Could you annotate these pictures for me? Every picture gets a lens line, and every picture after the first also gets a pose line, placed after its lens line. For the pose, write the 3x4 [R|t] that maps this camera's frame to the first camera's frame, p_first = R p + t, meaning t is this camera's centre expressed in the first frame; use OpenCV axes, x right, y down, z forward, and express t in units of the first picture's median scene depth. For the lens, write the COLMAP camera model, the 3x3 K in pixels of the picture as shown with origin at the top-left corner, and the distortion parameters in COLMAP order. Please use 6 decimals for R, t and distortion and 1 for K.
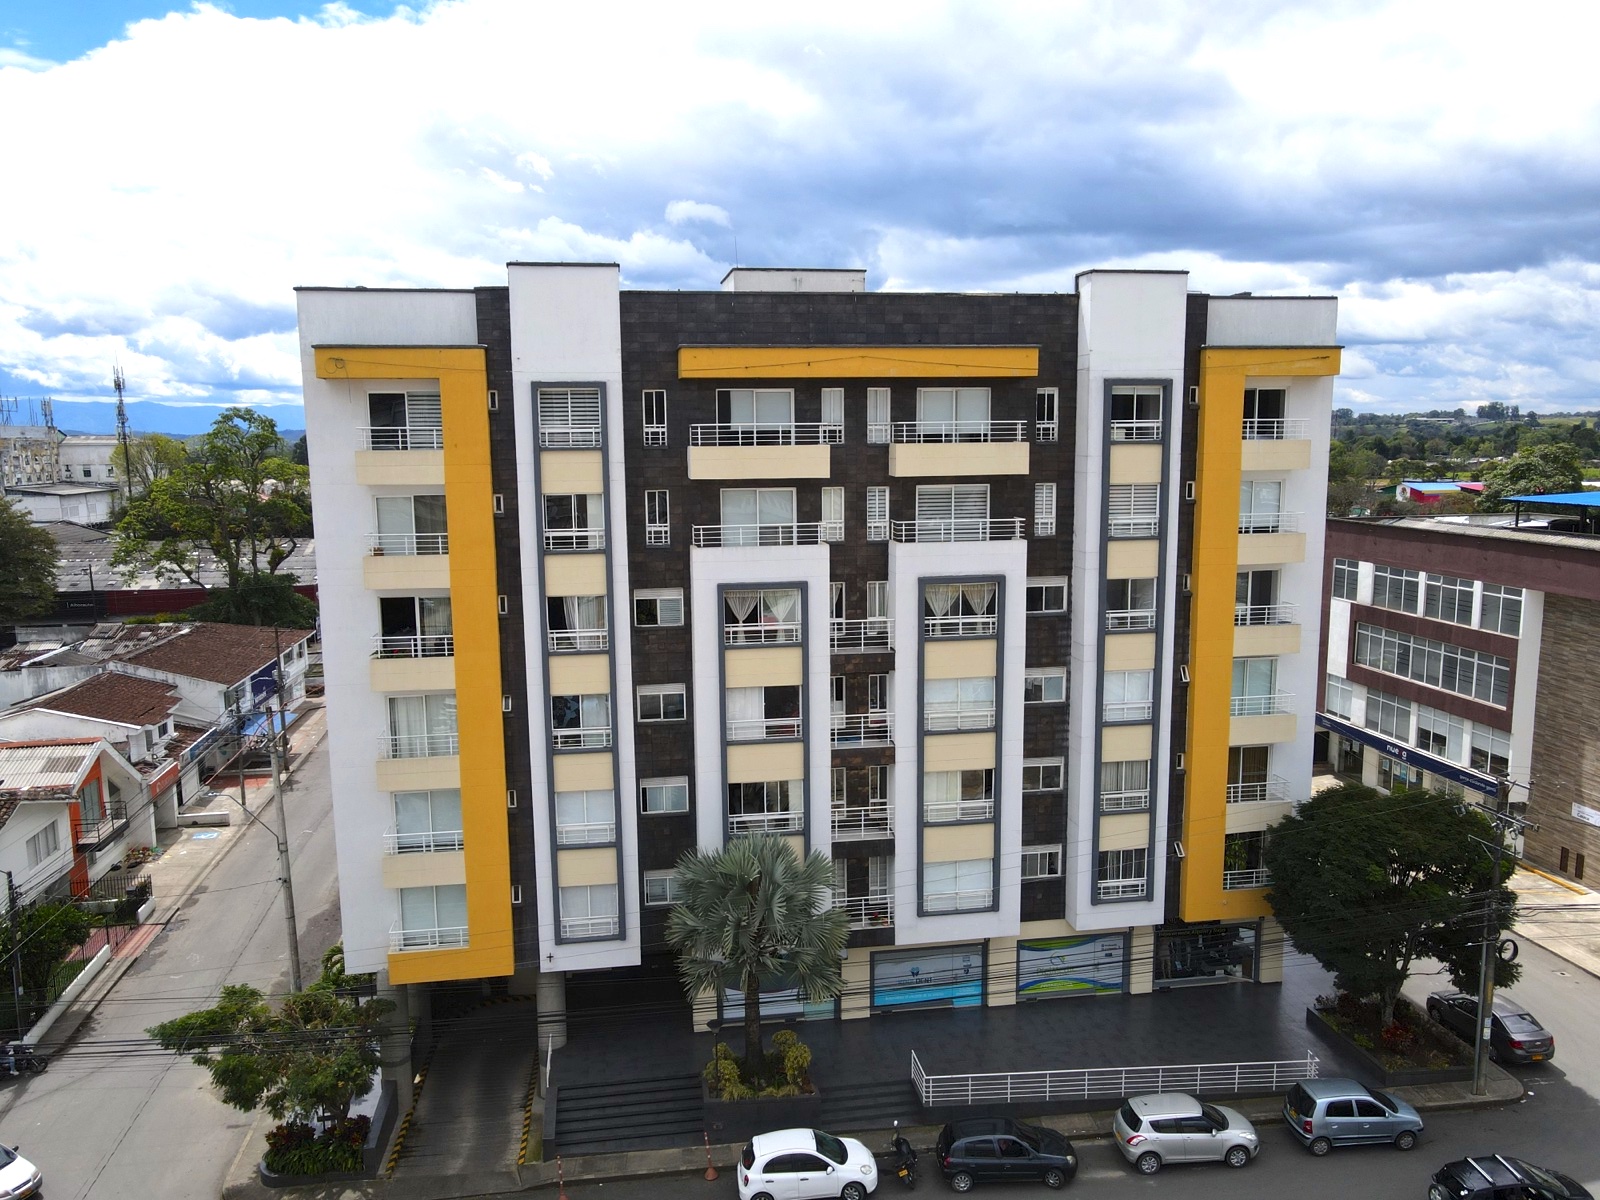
lens RADIAL K [[1182.8, 0, 792.1], [0, 1182.8, 606.2], [0, 0, 1]] dist [0.035899, -0.019561]
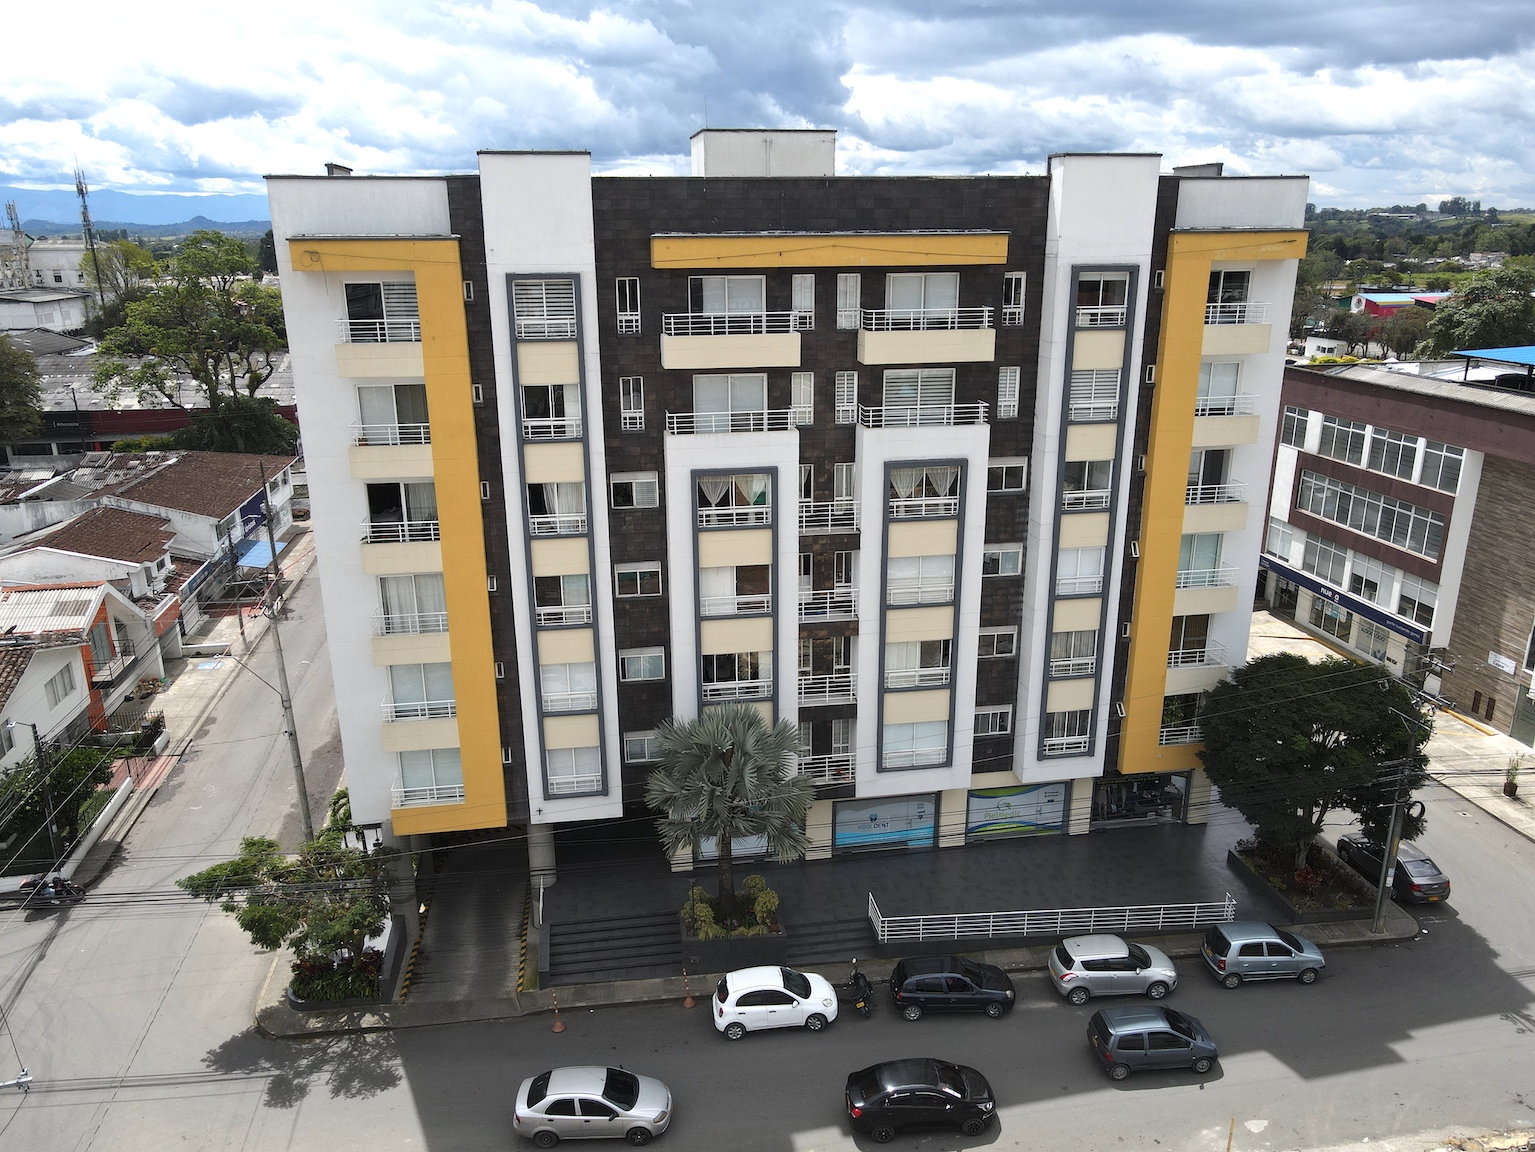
lens RADIAL K [[1134.8, 0, 759.3], [0, 1134.8, 583.7], [0, 0, 1]] dist [0.035899, -0.019561]
pose [[0.999991, 0.002109, 0.003731, -0.006152], [-0.002673, 0.987407, 0.158177, -0.074885], [-0.003350, -0.158186, 0.987404, -0.000545]]
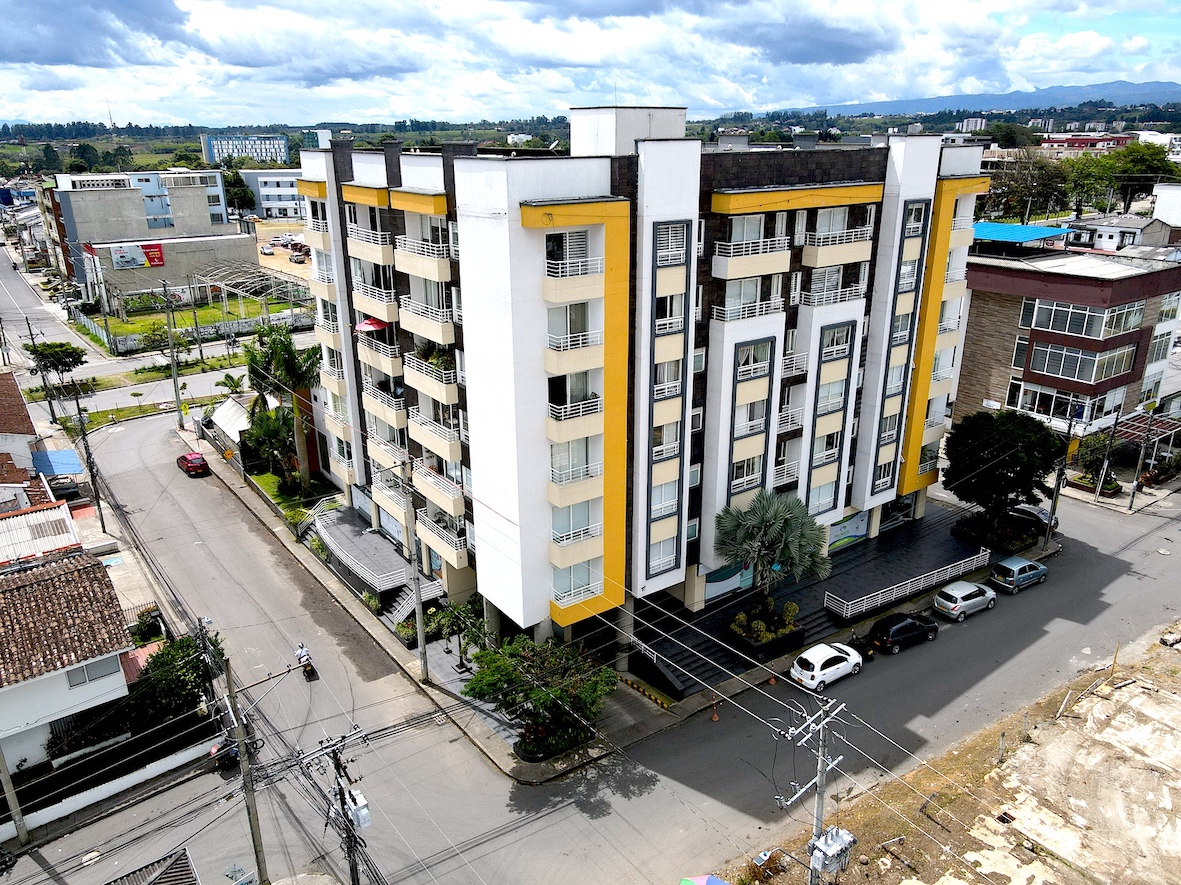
lens RADIAL K [[873.1, 0, 588.4], [0, 873.1, 447.6], [0, 0, 1]] dist [0.035899, -0.019561]
pose [[0.891116, -0.151931, 0.427584, -0.725744], [0.063583, 0.974794, 0.213857, -0.140685], [-0.449298, -0.163384, 0.878315, 0.031196]]
